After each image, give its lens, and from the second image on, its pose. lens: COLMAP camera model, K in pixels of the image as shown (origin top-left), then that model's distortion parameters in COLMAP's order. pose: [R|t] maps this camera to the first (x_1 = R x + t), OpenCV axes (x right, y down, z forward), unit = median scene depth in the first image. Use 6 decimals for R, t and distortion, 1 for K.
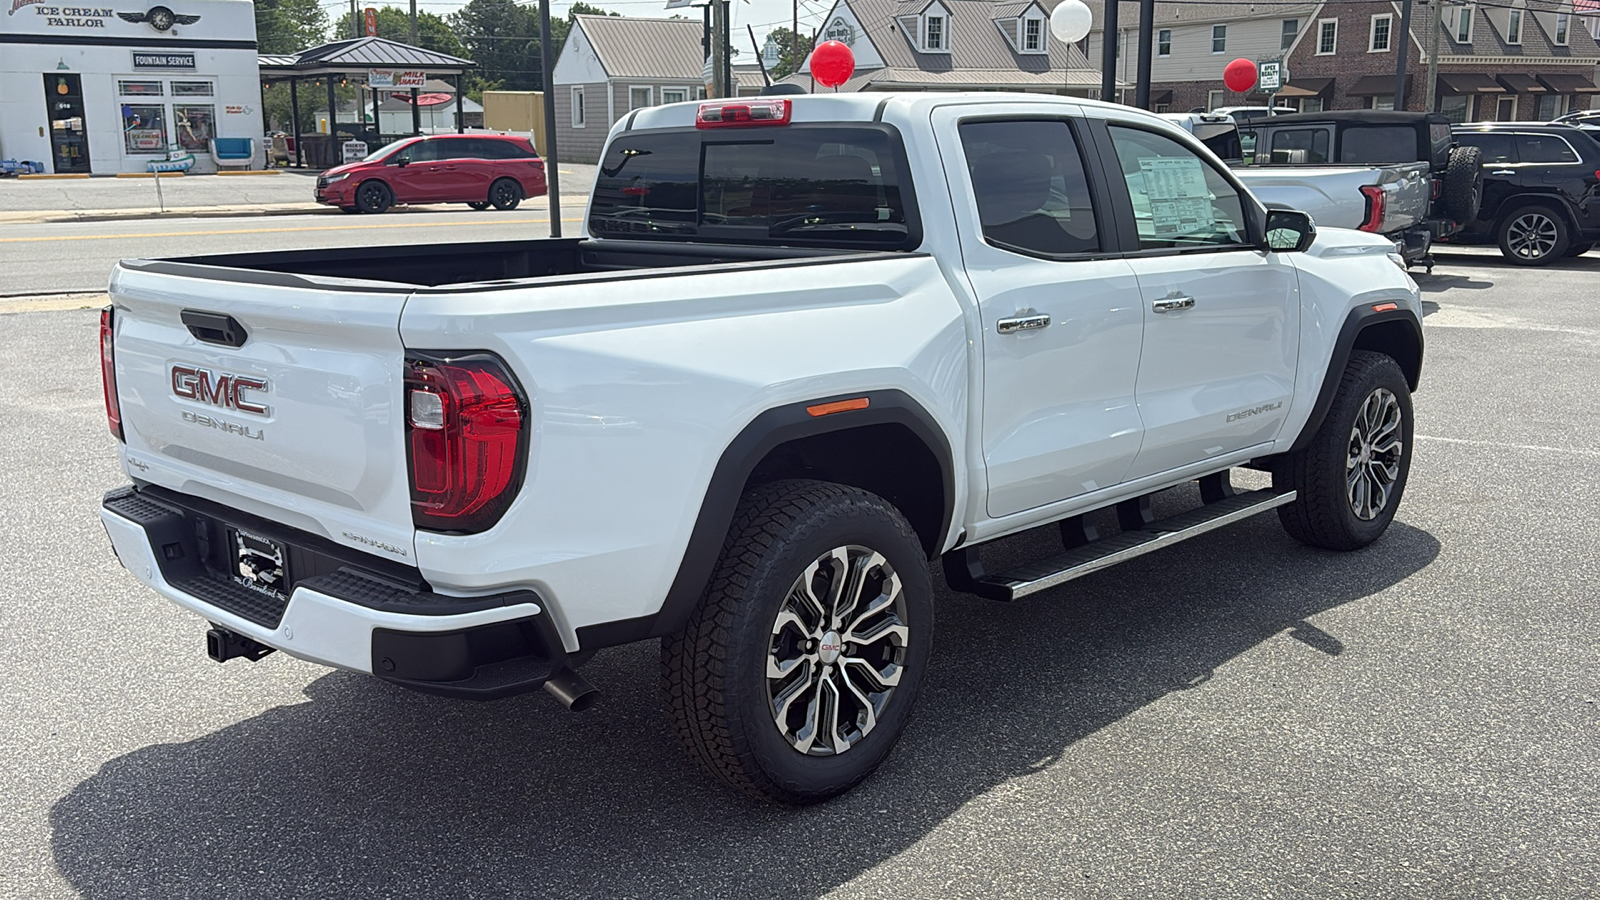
lens RADIAL K [[1478.3, 0, 757.7], [0, 1478.3, 450.6], [0, 0, 1]] dist [0.059723, -0.072102]
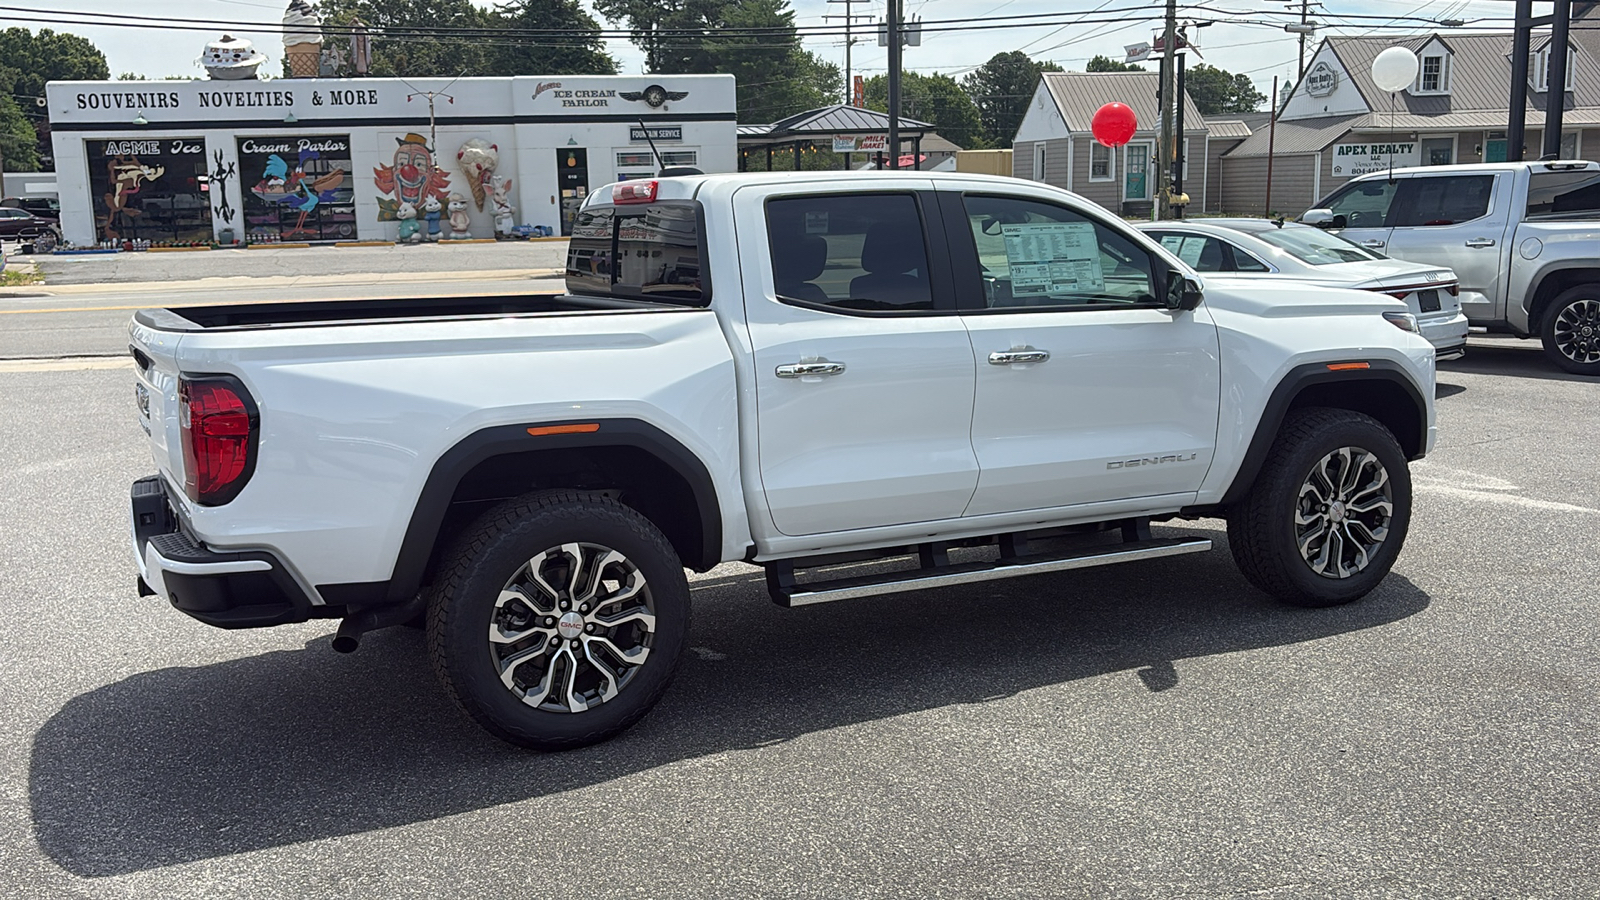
lens RADIAL K [[1478.3, 0, 757.7], [0, 1478.3, 450.6], [0, 0, 1]] dist [0.059723, -0.072102]
pose [[0.943075, 0.039861, -0.330182, 0.400233], [-0.051648, 0.998300, -0.027001, 0.008575], [0.328544, 0.042517, 0.943531, -0.080681]]
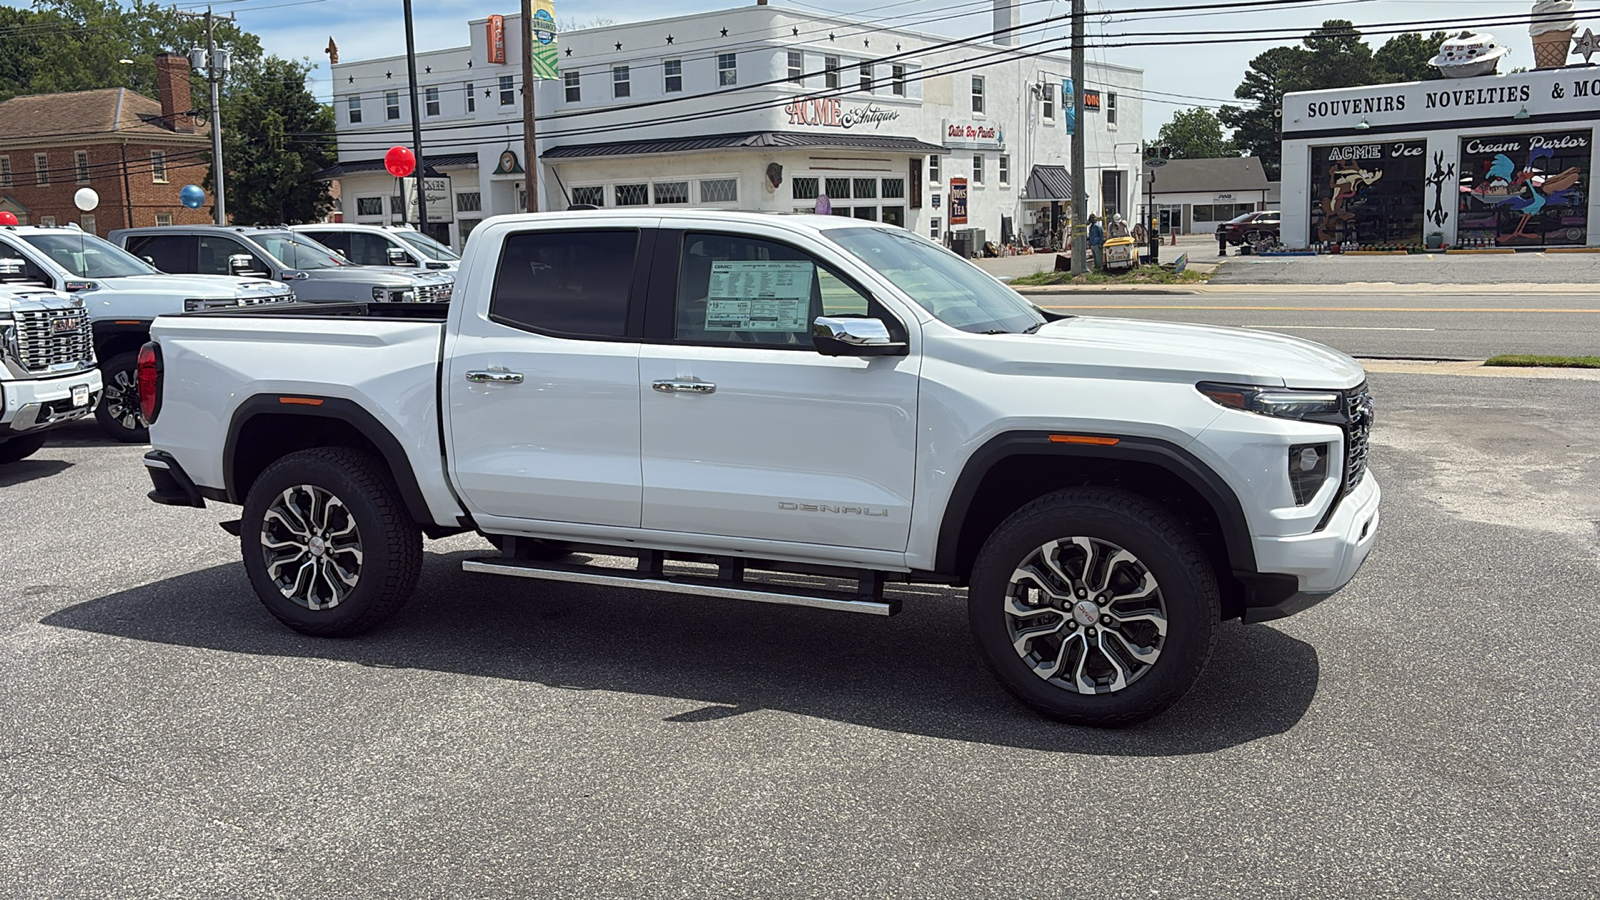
lens RADIAL K [[1478.3, 0, 757.7], [0, 1478.3, 450.6], [0, 0, 1]] dist [0.059723, -0.072102]
pose [[0.349772, 0.136097, -0.926897, 1.194668], [-0.174796, 0.981498, 0.078154, -0.130492], [0.920384, 0.134682, 0.367090, 0.552862]]
